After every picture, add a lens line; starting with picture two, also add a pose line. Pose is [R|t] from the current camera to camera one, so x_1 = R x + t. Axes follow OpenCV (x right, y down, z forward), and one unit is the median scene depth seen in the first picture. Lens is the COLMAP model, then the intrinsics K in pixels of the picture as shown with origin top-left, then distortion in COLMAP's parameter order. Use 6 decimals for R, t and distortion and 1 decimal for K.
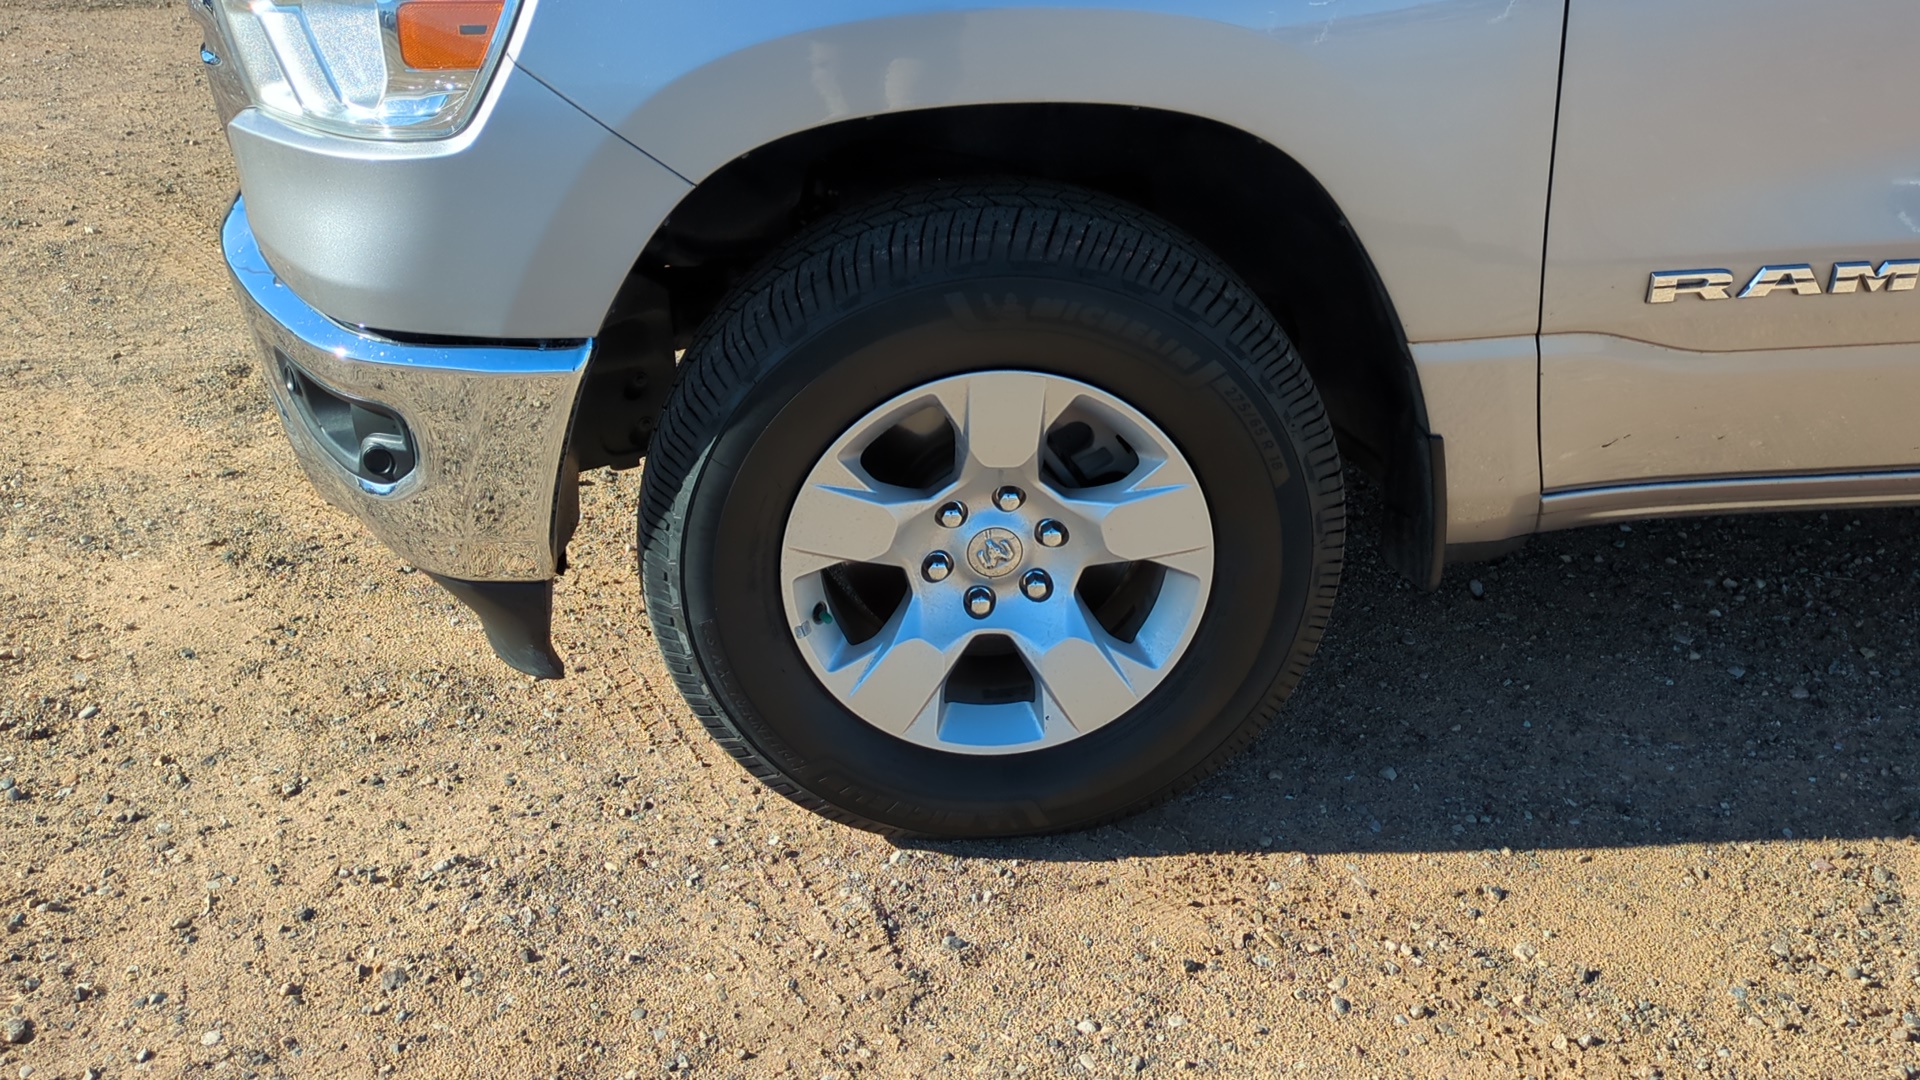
lens RADIAL K [[1650.3, 0, 965.0], [0, 1650.3, 543.5], [0, 0, 1]] dist [0.069008, -0.087281]
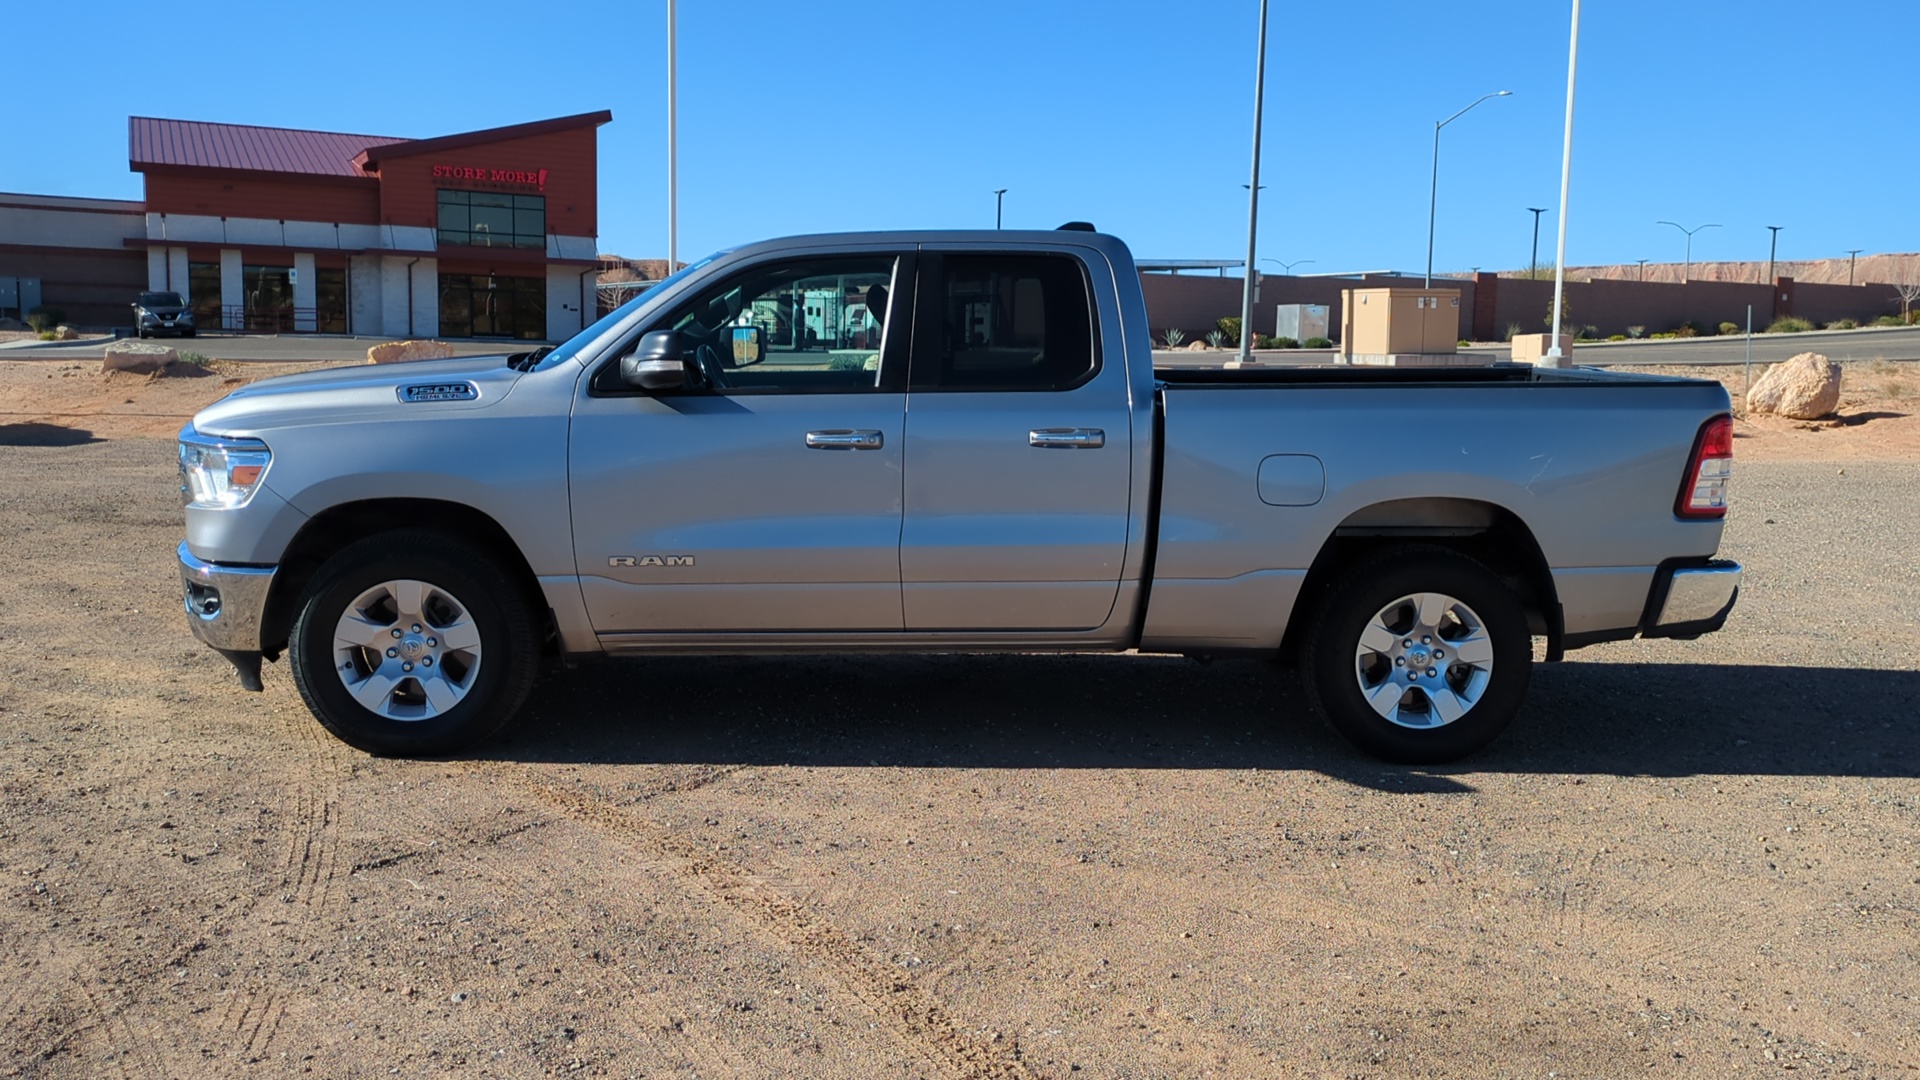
lens RADIAL K [[1650.3, 0, 971.6], [0, 1650.3, 531.8], [0, 0, 1]] dist [0.069008, -0.087281]
pose [[0.999367, 0.026470, -0.023757, 1.119783], [-0.033035, 0.938325, -0.344172, 0.827509], [0.013182, 0.344739, 0.938606, -1.920958]]
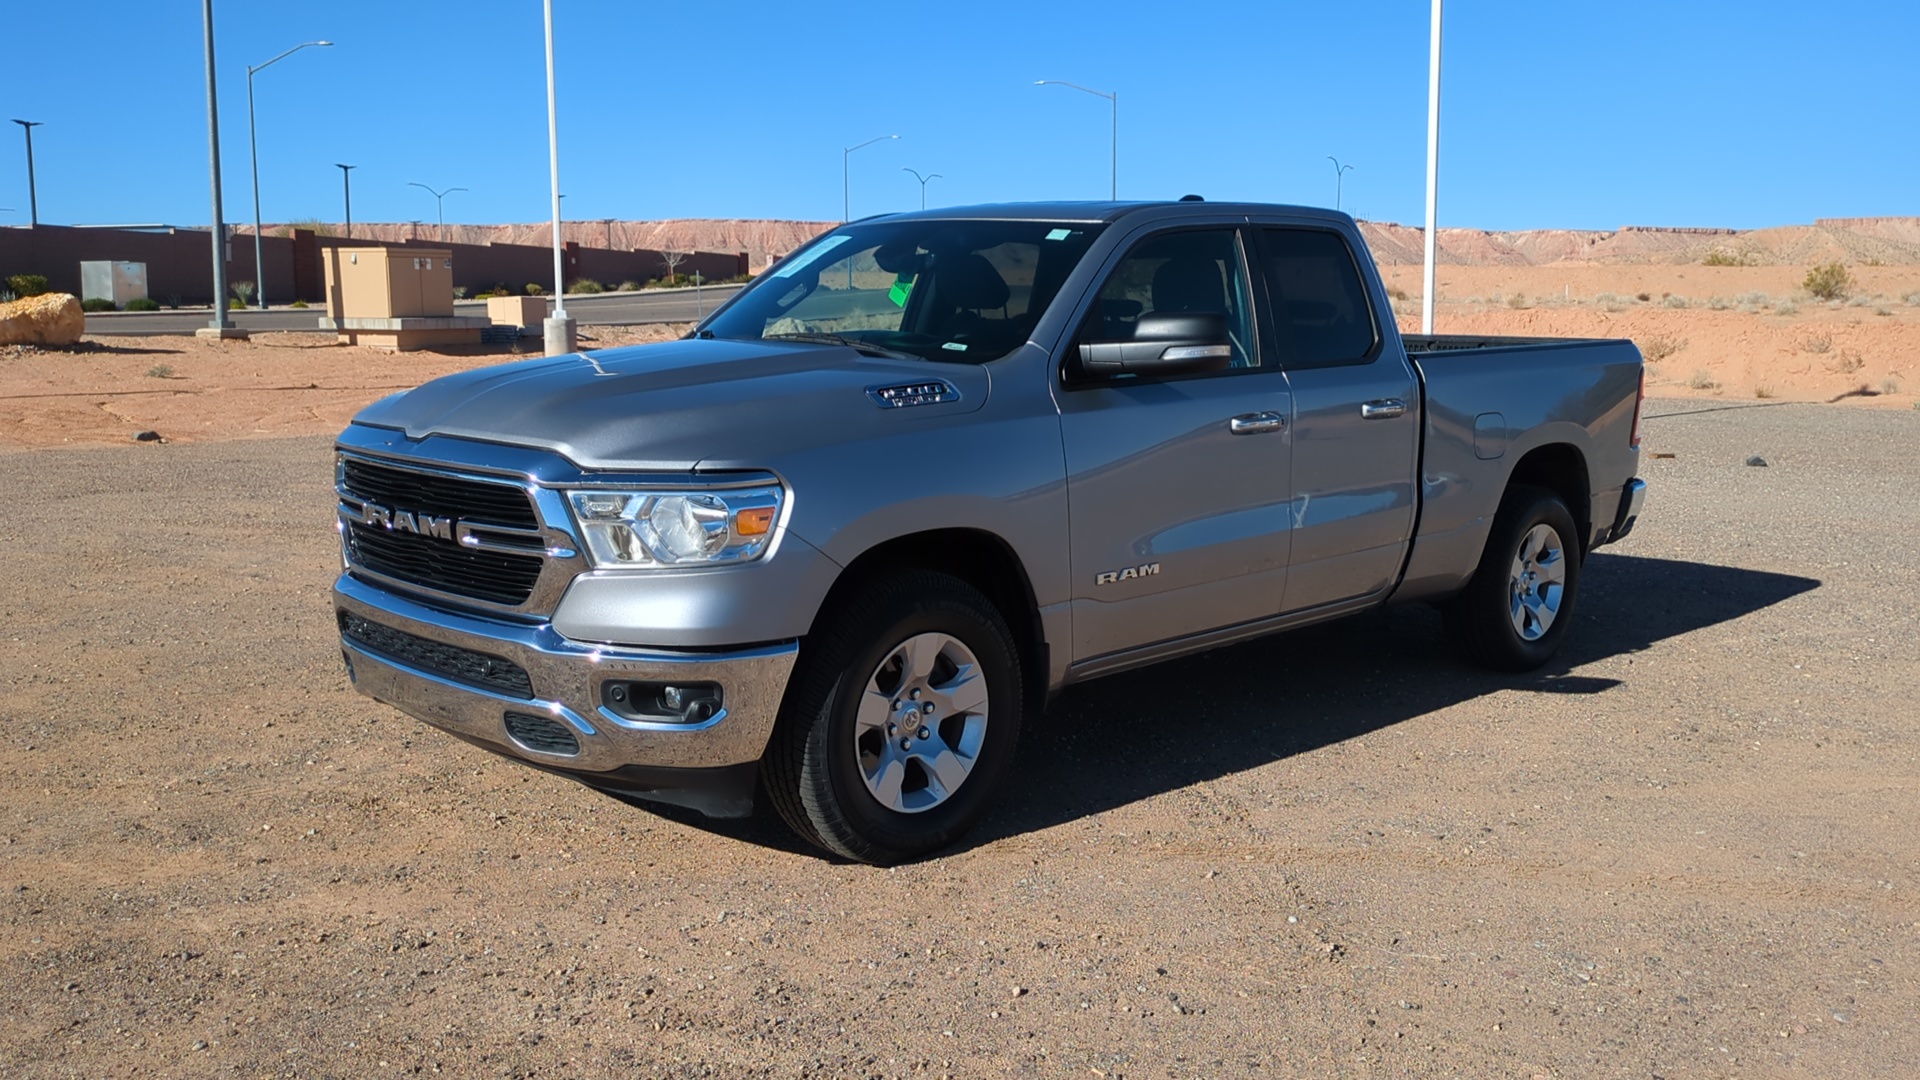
lens RADIAL K [[1650.3, 0, 969.2], [0, 1650.3, 544.0], [0, 0, 1]] dist [0.069008, -0.087281]
pose [[0.757265, -0.079273, 0.648279, -1.459918], [0.284766, 0.933361, -0.218507, 0.317514], [-0.587757, 0.350075, 0.729376, -0.873581]]
